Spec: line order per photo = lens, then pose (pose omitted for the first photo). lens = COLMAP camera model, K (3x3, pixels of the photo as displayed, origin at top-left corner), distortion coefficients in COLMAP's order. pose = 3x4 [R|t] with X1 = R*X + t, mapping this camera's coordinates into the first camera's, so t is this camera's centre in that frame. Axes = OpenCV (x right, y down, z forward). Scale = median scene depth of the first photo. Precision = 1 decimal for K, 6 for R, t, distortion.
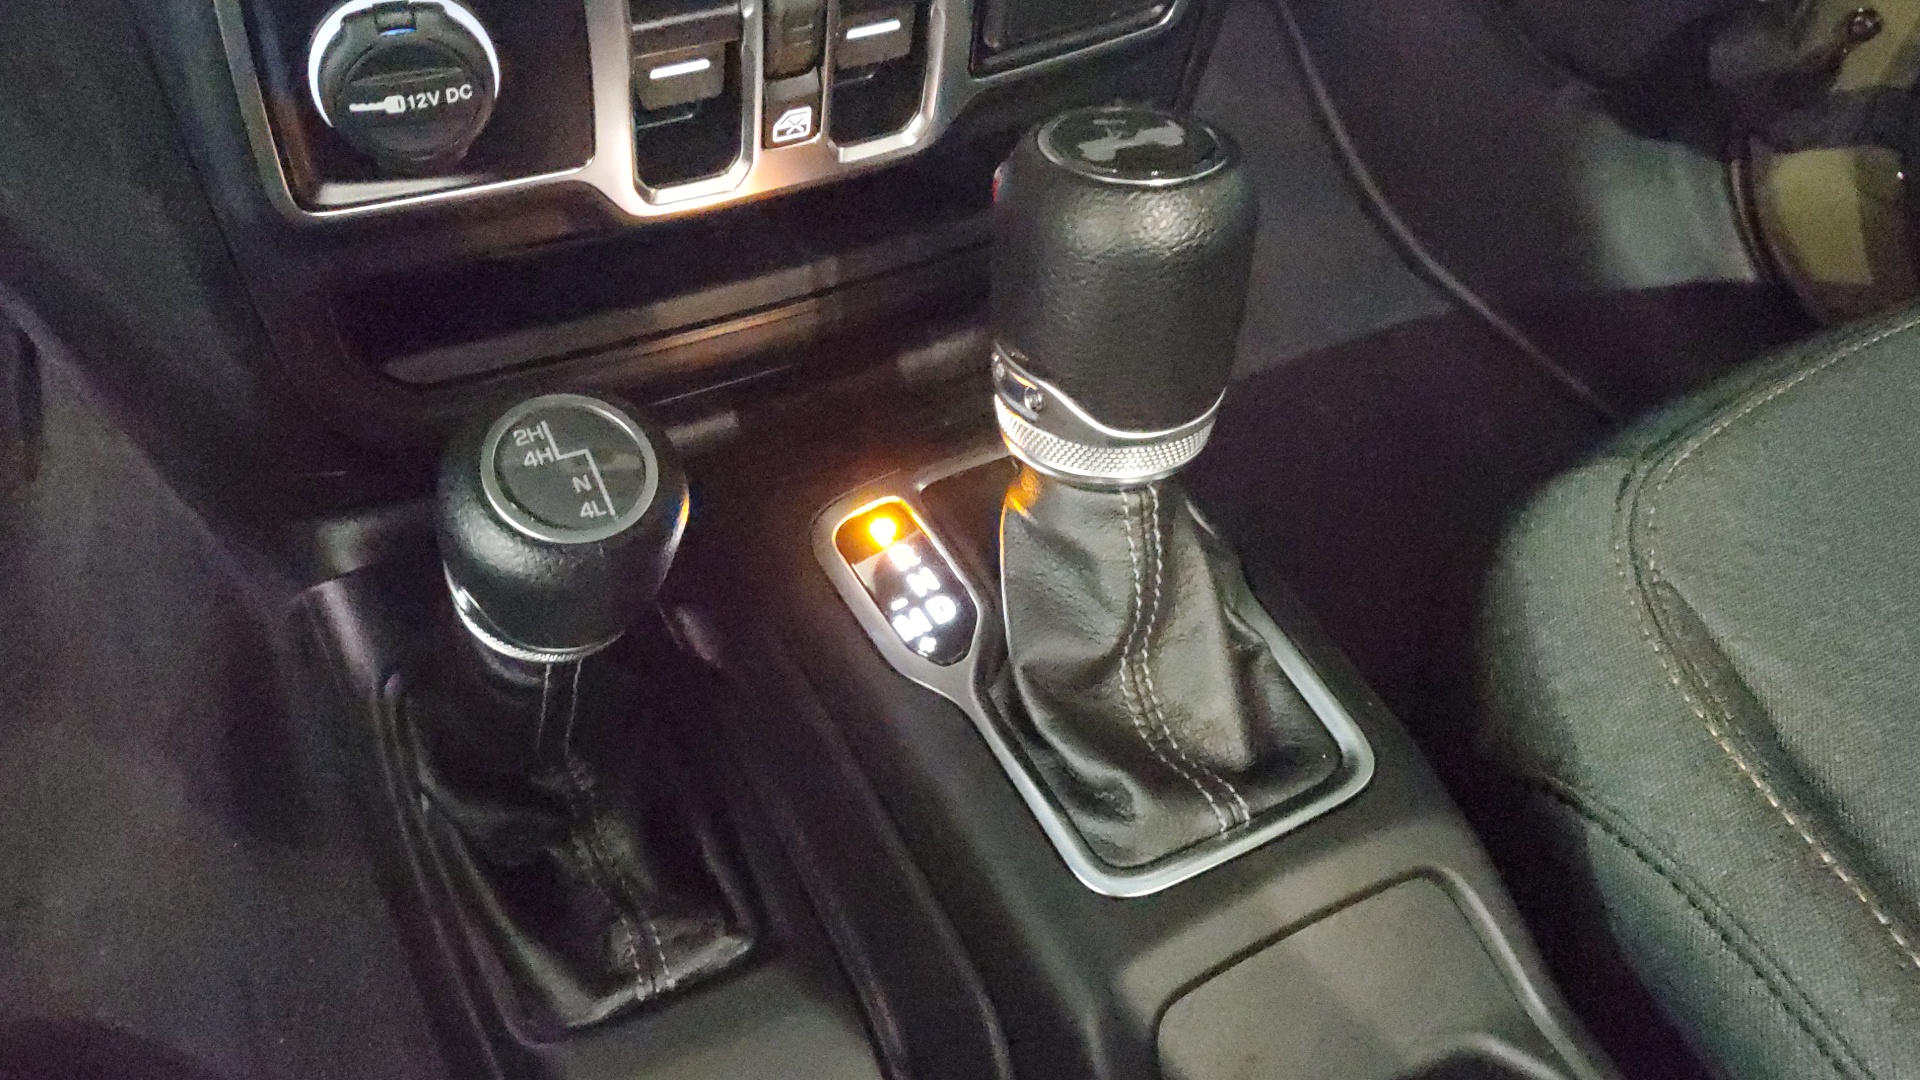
lens RADIAL K [[1530.5, 0, 957.1], [0, 1530.5, 540.7], [0, 0, 1]] dist [0.052095, -0.075855]
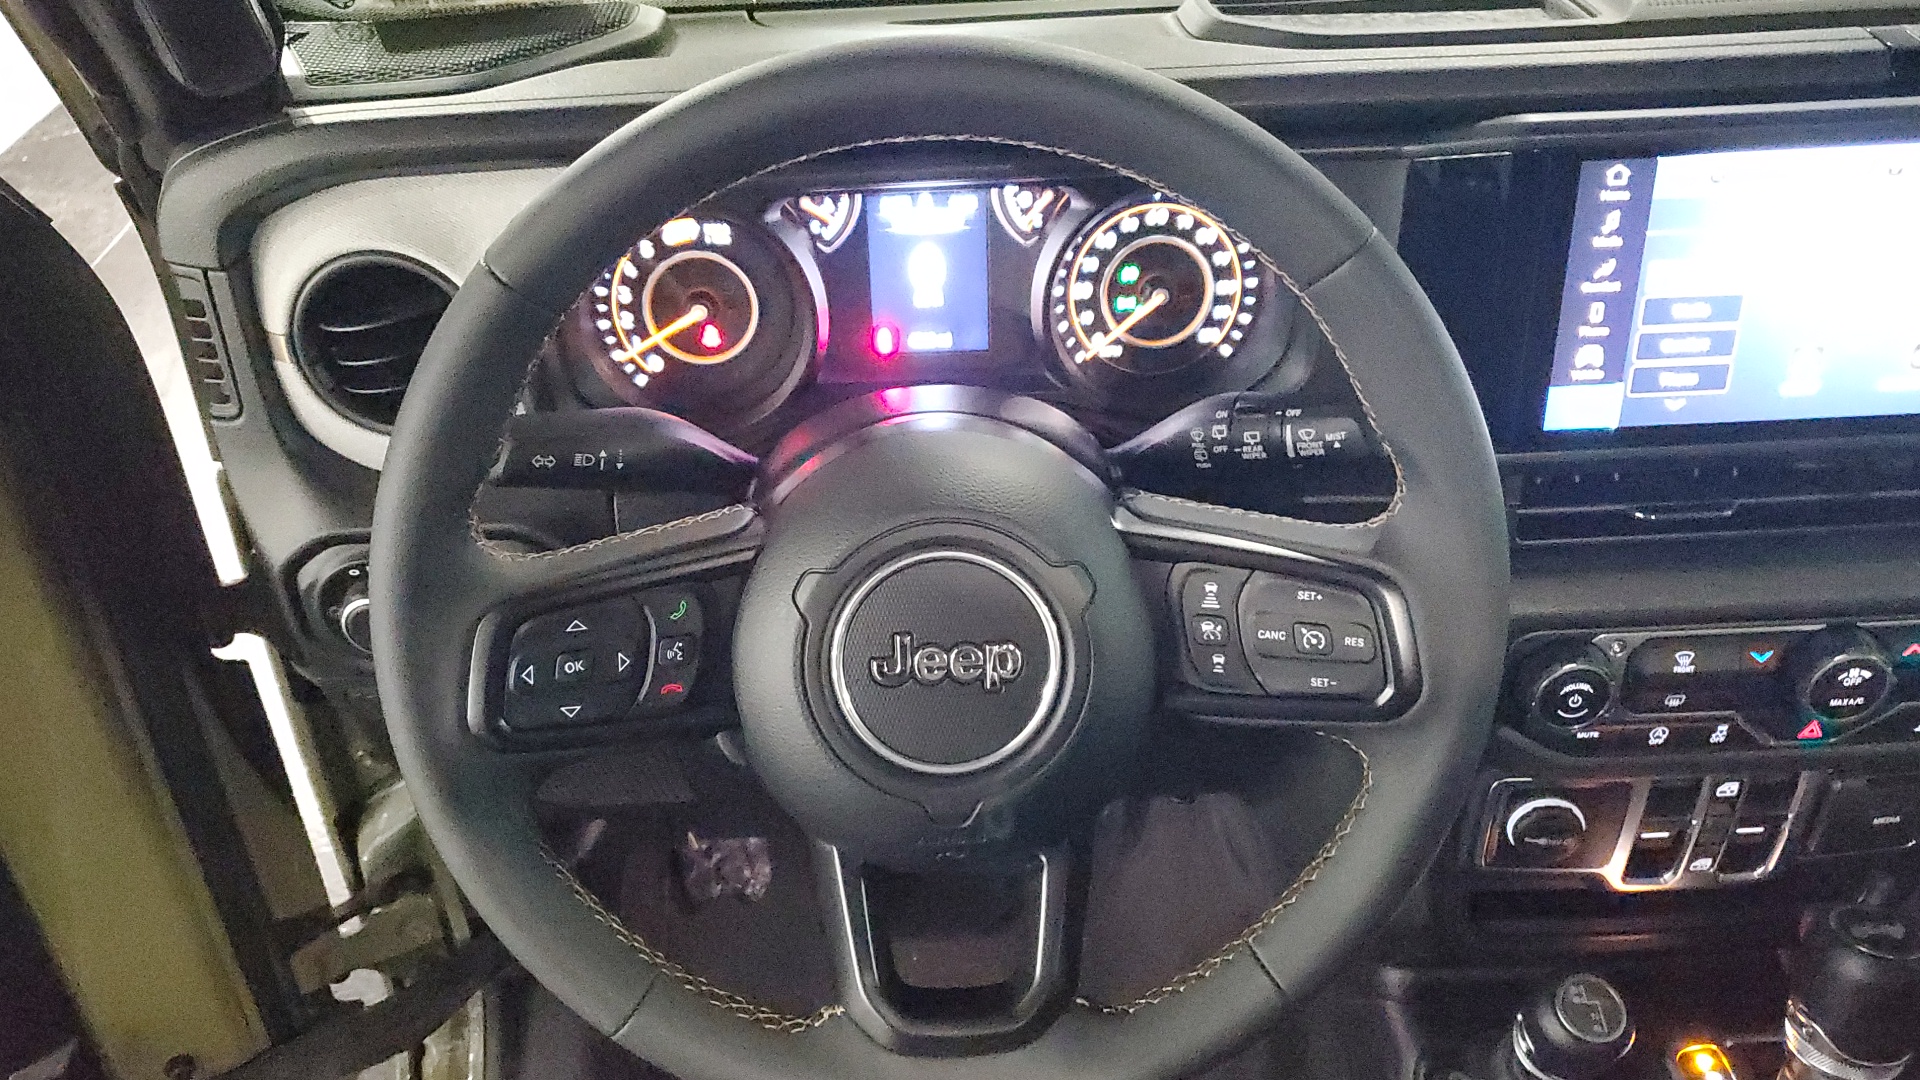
lens RADIAL K [[1530.5, 0, 923.4], [0, 1530.5, 529.4], [0, 0, 1]] dist [0.052095, -0.075855]
pose [[0.871779, 0.169859, -0.459509, -0.149942], [-0.272463, 0.947629, -0.166622, -0.059670], [0.407142, 0.270457, 0.872404, -1.518156]]
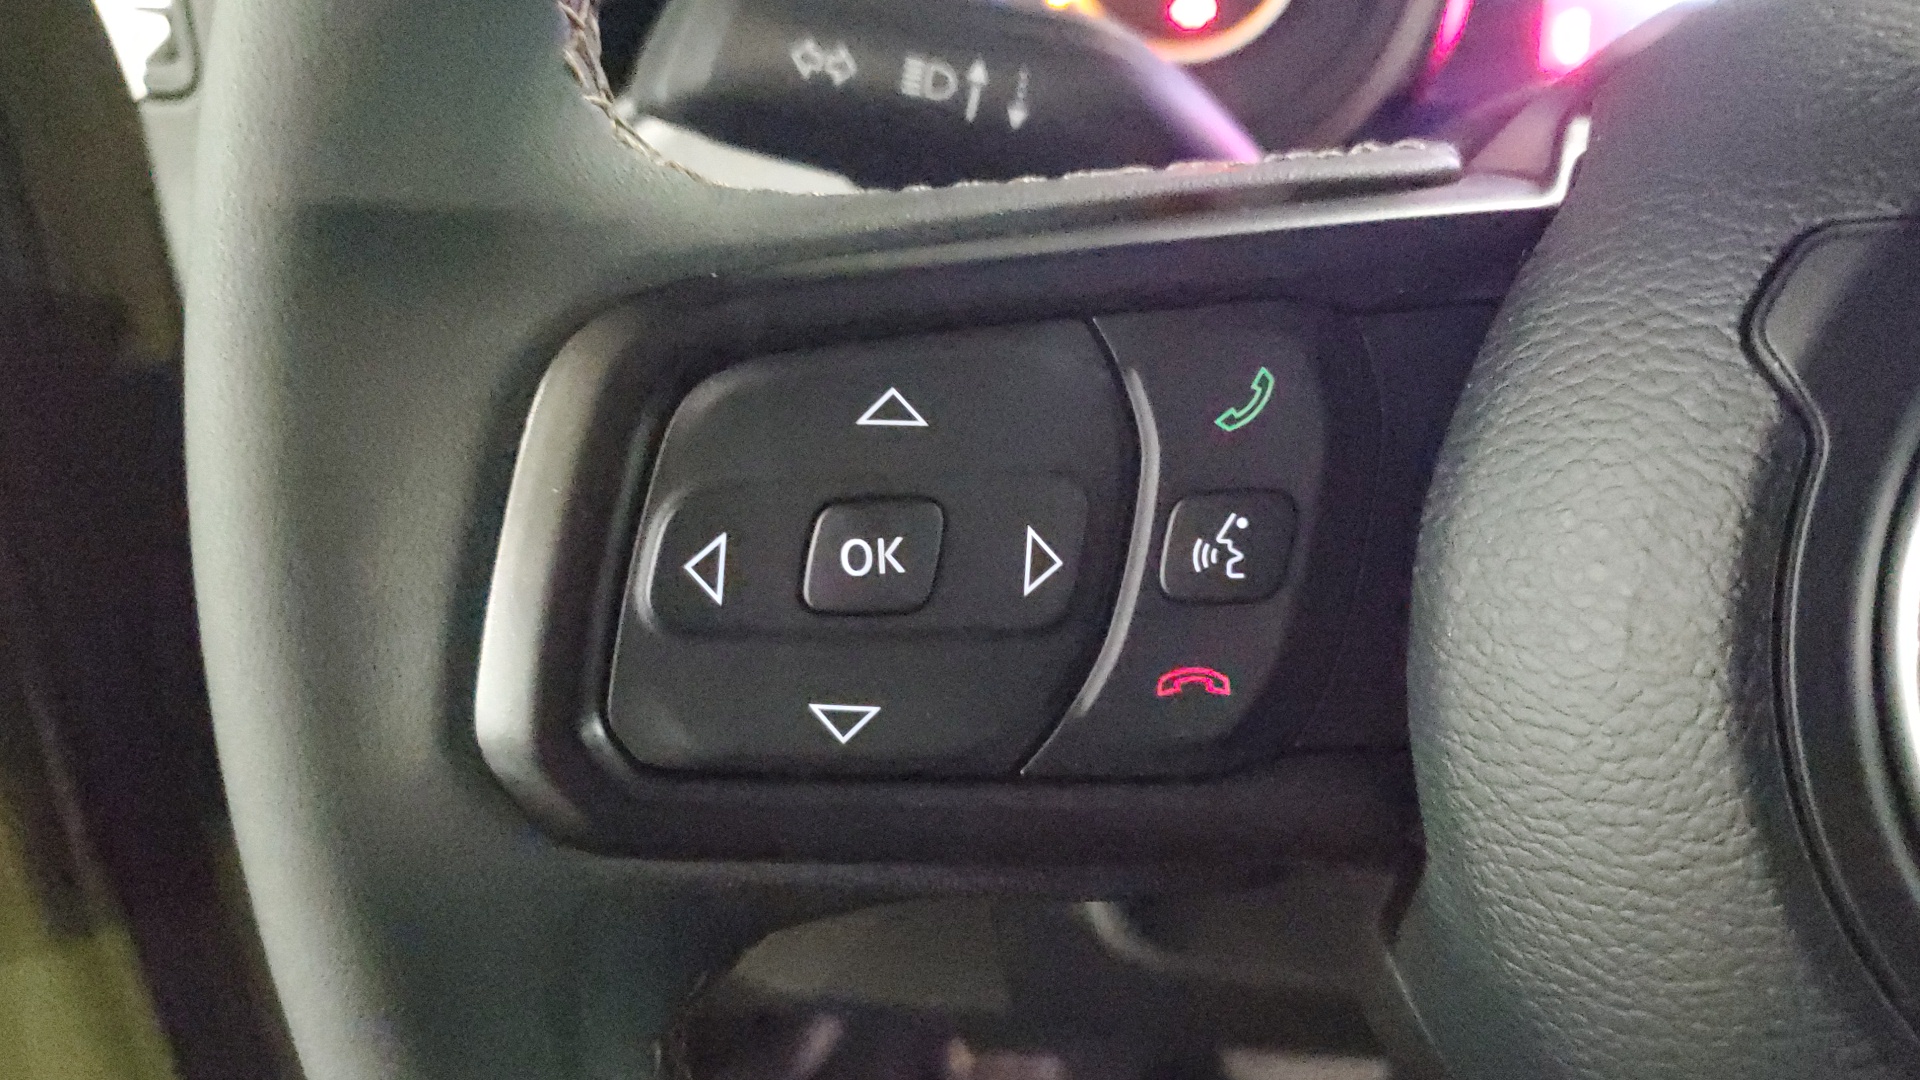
lens RADIAL K [[1530.5, 0, 962.2], [0, 1530.5, 534.5], [0, 0, 1]] dist [0.052095, -0.075855]
pose [[0.789922, 0.175084, -0.587681, -0.856291], [-0.370337, 0.900067, -0.229630, -0.008757], [0.488748, 0.399029, 0.775823, -0.618537]]
